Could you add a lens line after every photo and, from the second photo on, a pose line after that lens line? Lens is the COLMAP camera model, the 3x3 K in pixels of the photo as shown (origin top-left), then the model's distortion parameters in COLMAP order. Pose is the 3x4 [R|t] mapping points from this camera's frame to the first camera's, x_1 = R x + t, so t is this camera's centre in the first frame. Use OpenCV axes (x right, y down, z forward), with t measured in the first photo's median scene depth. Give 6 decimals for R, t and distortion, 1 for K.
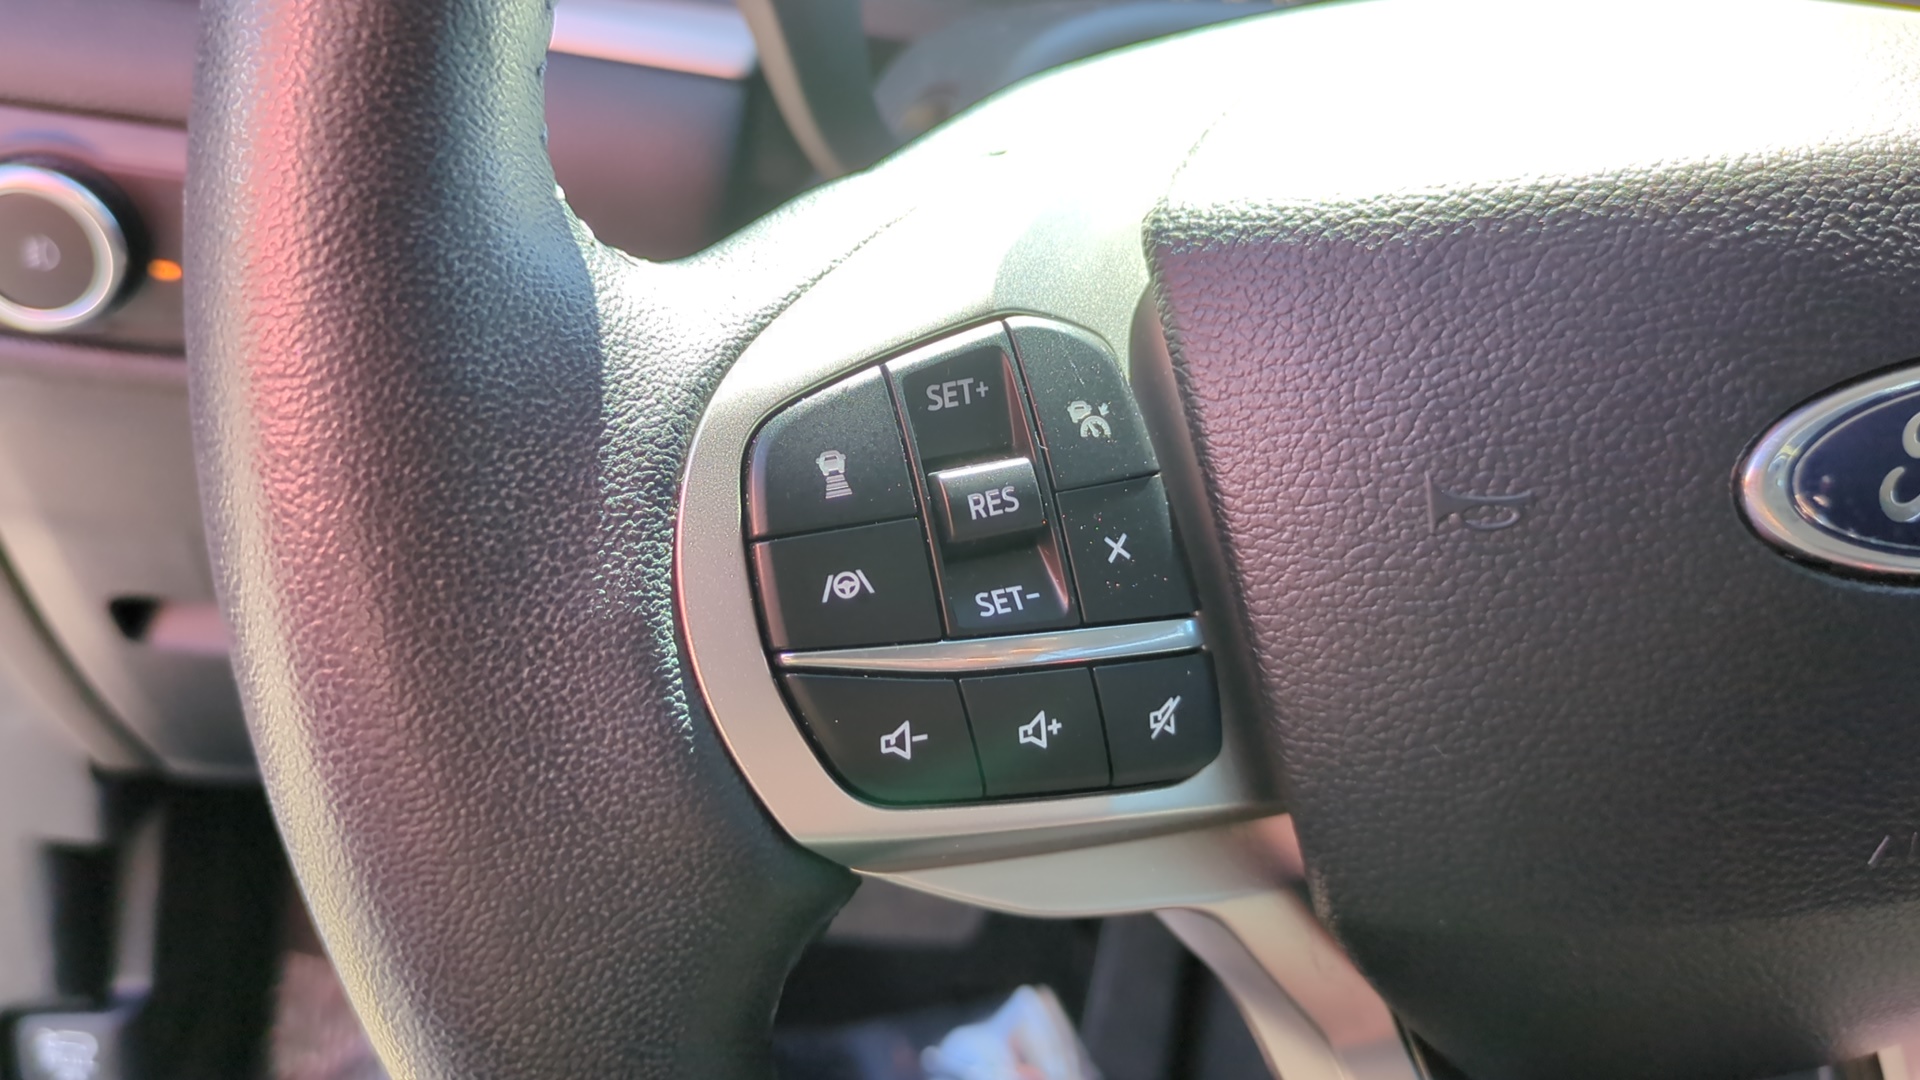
lens RADIAL K [[1639.7, 0, 969.4], [0, 1639.7, 540.5], [0, 0, 1]] dist [0.055927, -0.070221]
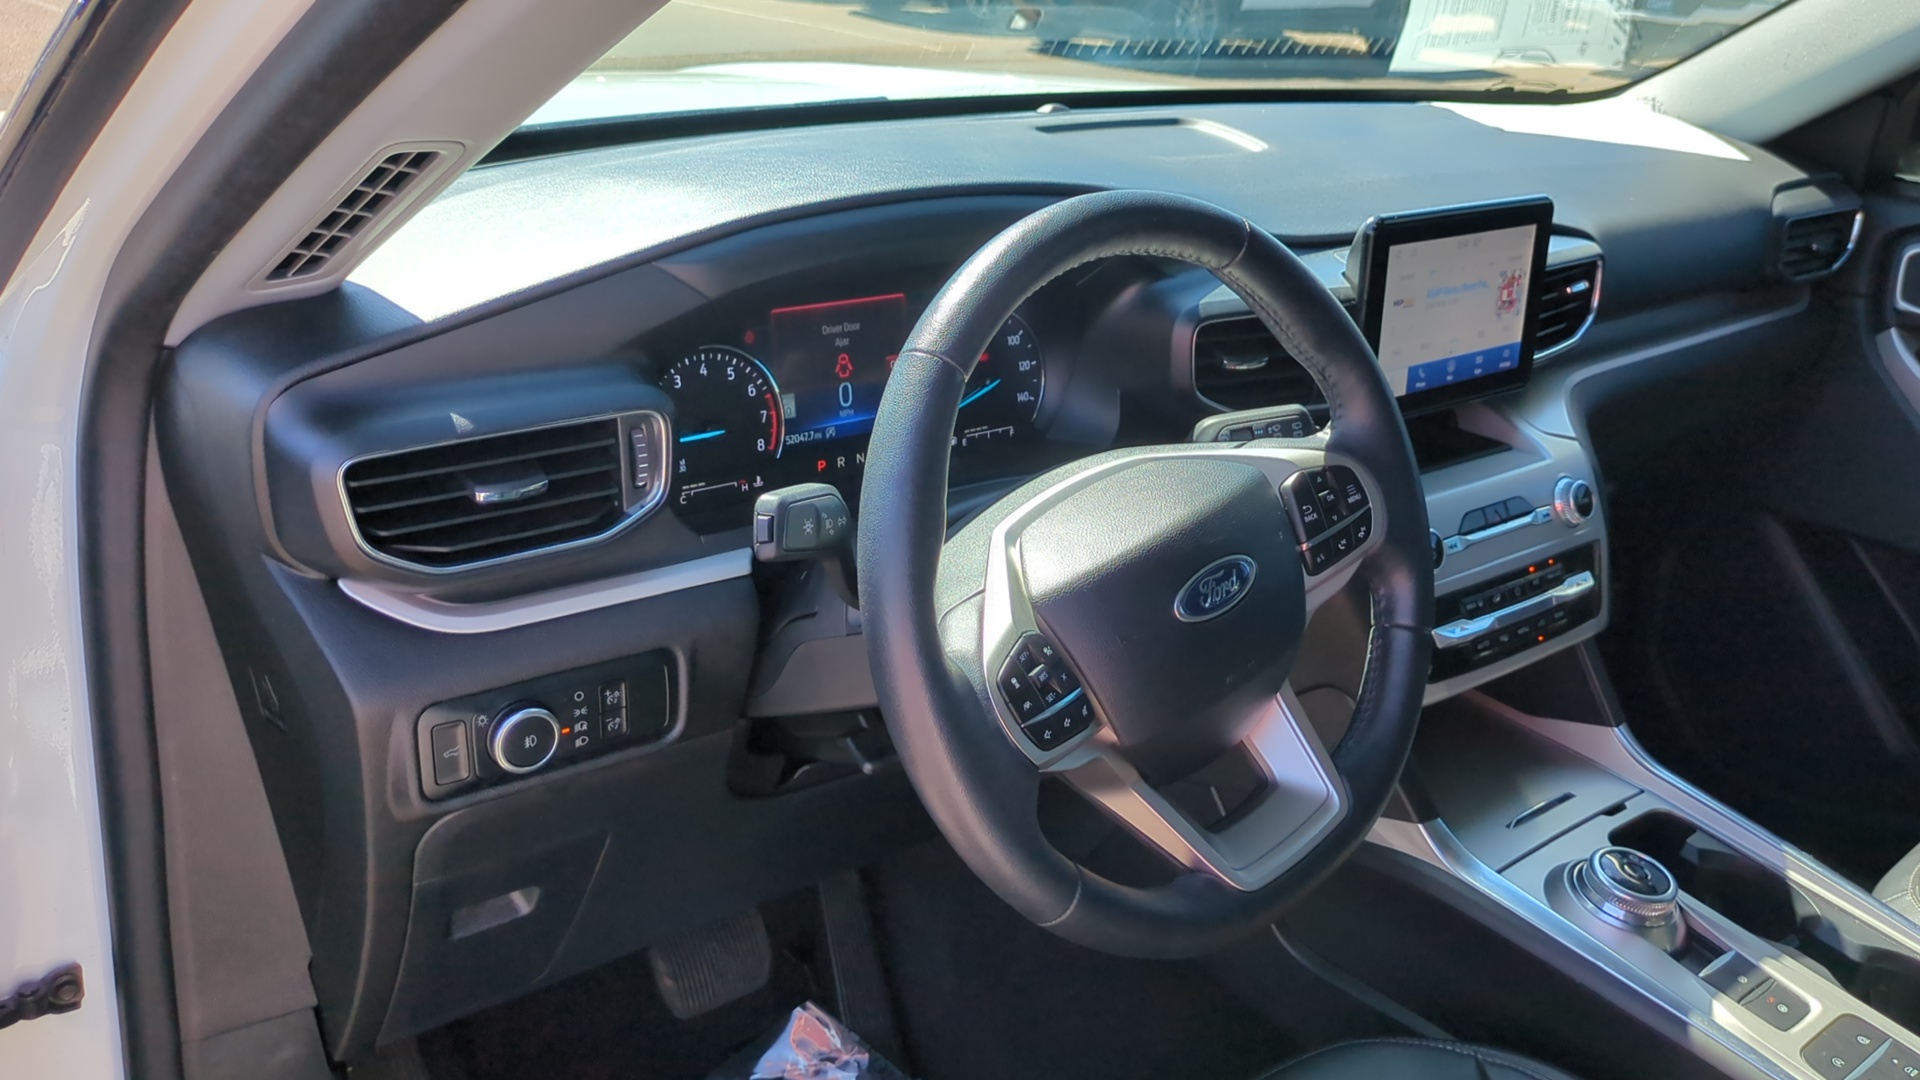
lens RADIAL K [[1639.7, 0, 956.6], [0, 1639.7, 530.9], [0, 0, 1]] dist [0.055927, -0.070221]
pose [[0.843789, -0.322595, 0.428897, -1.874917], [0.361490, 0.932323, -0.009929, -0.414033], [-0.396667, 0.163420, 0.903299, -2.845466]]
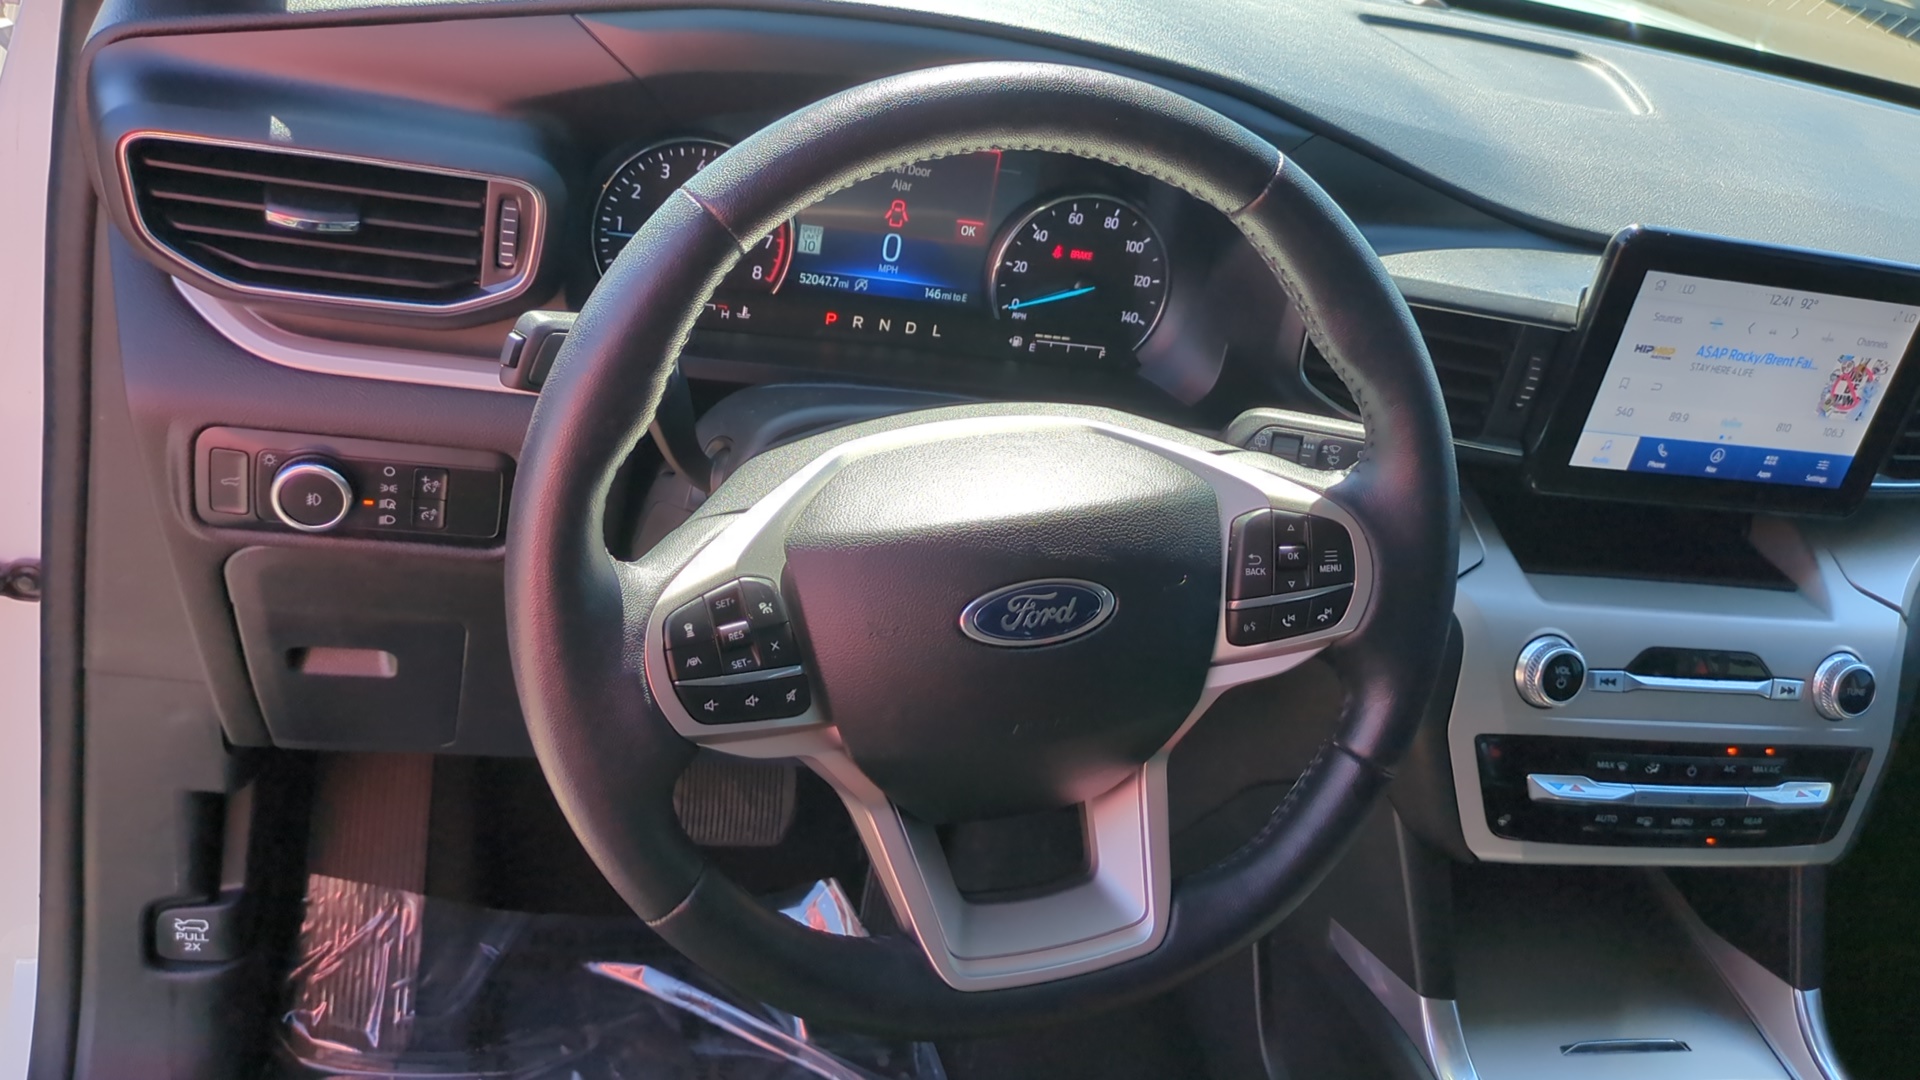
lens RADIAL K [[1639.7, 0, 955.4], [0, 1639.7, 522.6], [0, 0, 1]] dist [0.055927, -0.070221]
pose [[0.995616, -0.025759, 0.089919, 0.166319], [0.025407, 0.999664, 0.005059, -0.261559], [-0.090019, -0.002752, 0.995936, -2.436318]]
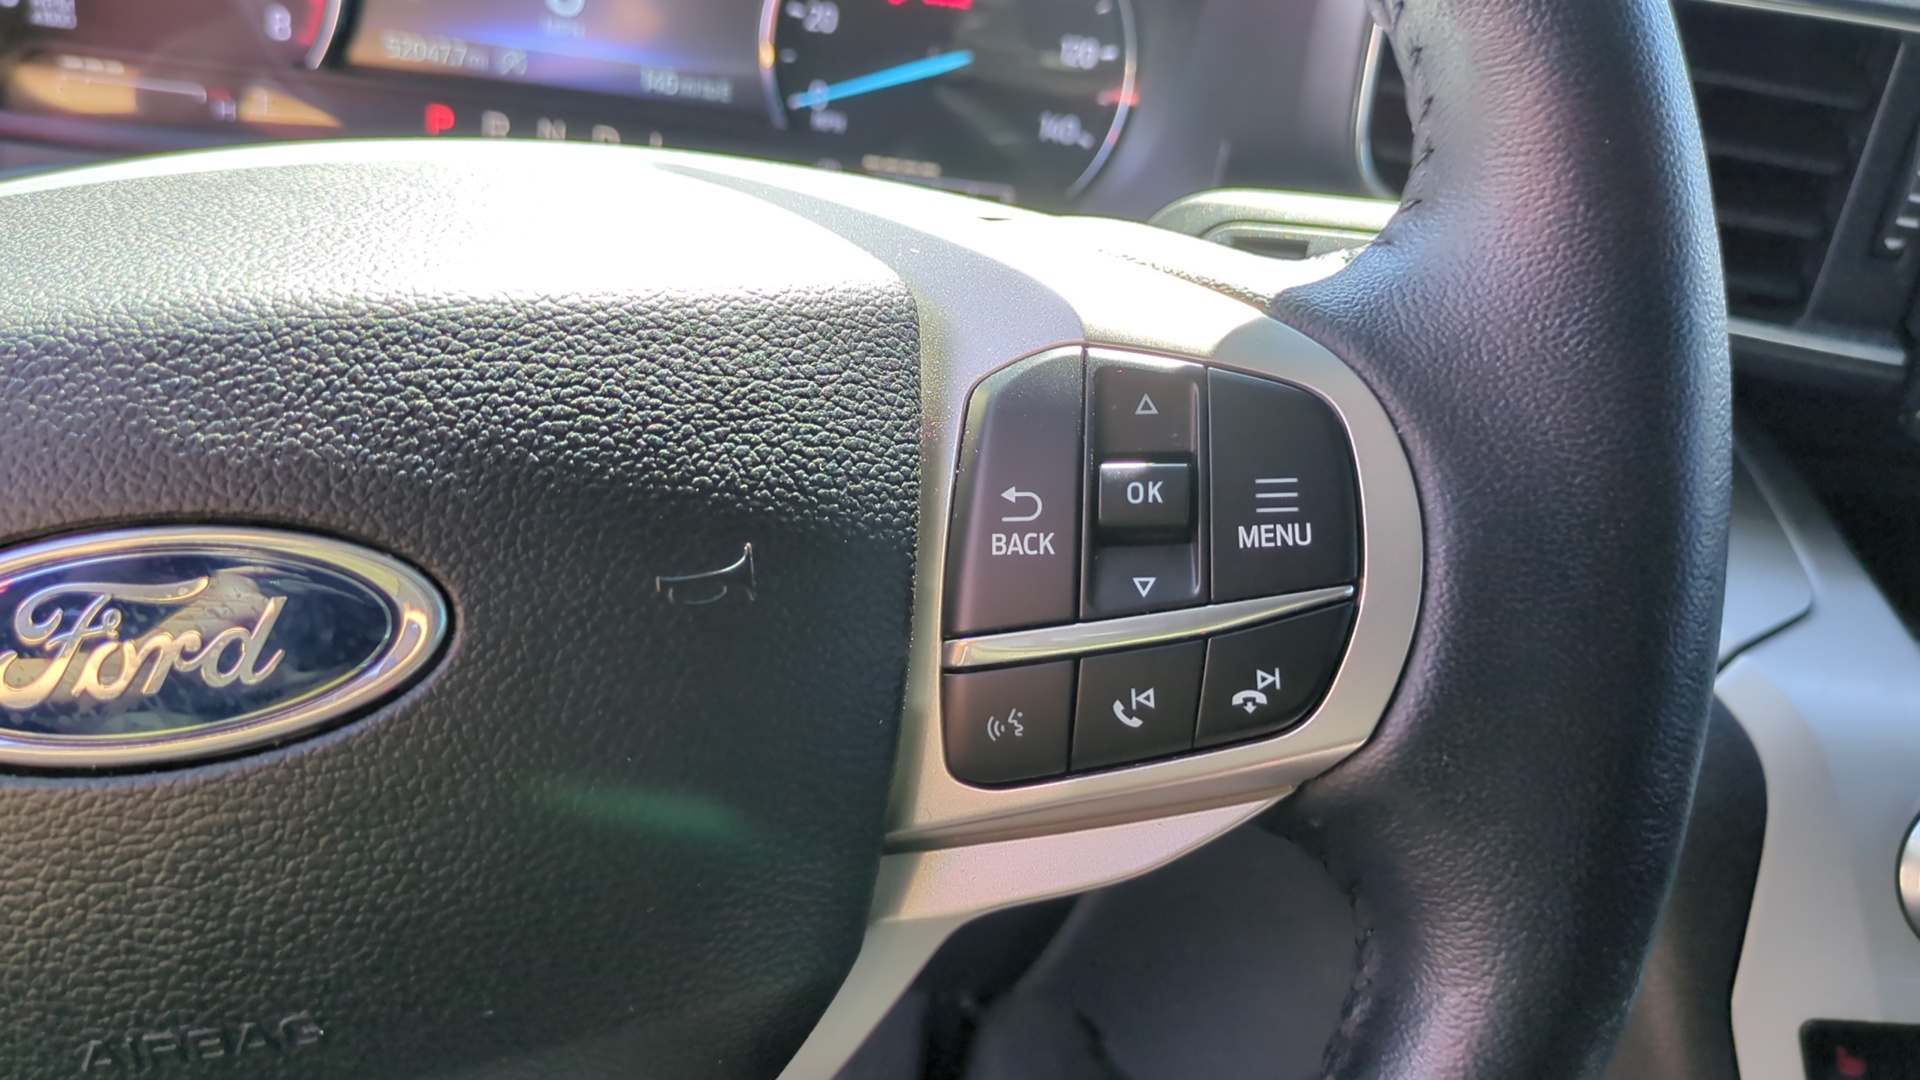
lens RADIAL K [[1639.7, 0, 978.0], [0, 1639.7, 520.0], [0, 0, 1]] dist [0.055927, -0.070221]
pose [[0.997825, -0.016248, -0.063882, 1.216271], [0.011158, 0.996793, -0.079237, -0.040937], [0.064964, 0.078352, 0.994807, 0.068377]]
